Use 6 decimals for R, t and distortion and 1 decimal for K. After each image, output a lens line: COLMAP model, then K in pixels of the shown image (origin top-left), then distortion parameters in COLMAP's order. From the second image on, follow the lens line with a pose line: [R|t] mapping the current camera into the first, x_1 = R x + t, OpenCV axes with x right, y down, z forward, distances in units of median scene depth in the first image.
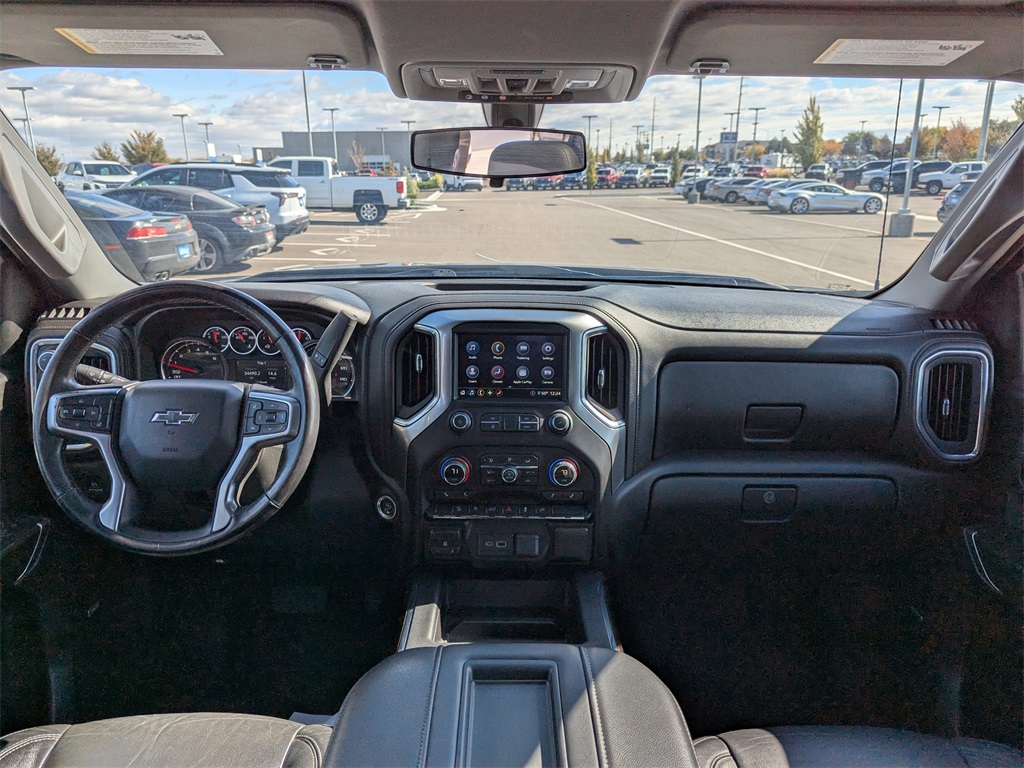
lens RADIAL K [[713.8, 0, 514.6], [0, 713.8, 389.7], [0, 0, 1]] dist [0.063053, -0.063039]
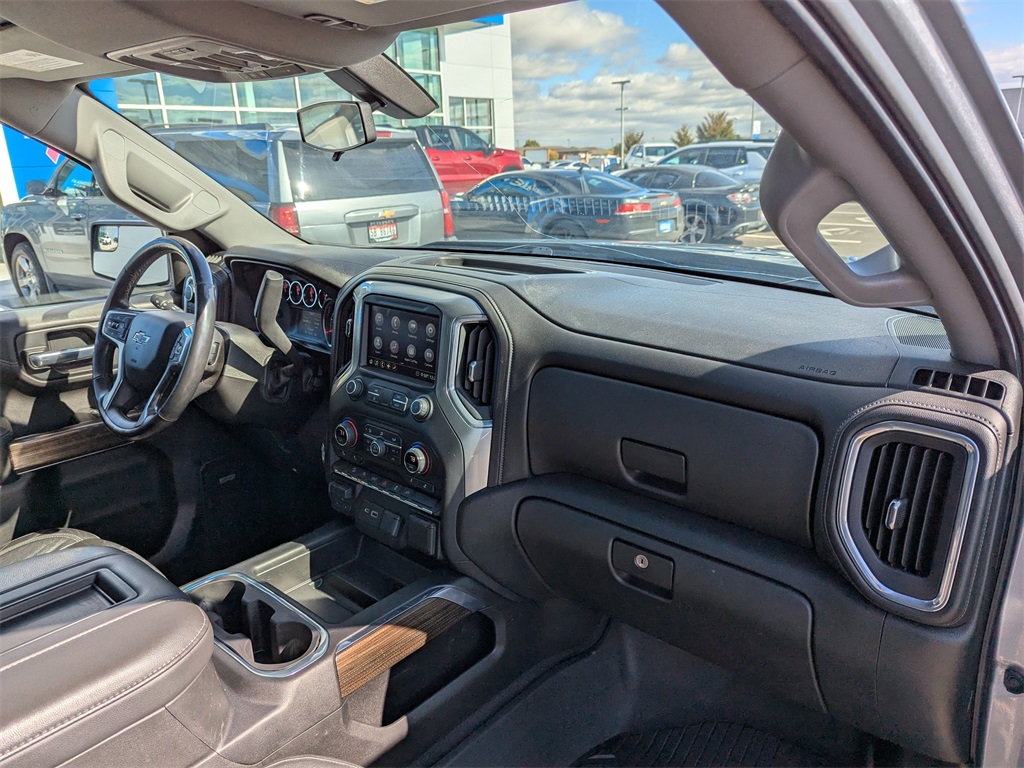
lens RADIAL K [[725.8, 0, 512.0], [0, 725.8, 384.0], [0, 0, 1]] dist [0.039861, -0.028962]
pose [[0.749326, 0.176143, -0.638345, 0.096278], [-0.164139, 0.983297, 0.078652, -0.010176], [0.641537, 0.045841, 0.765721, 0.041622]]
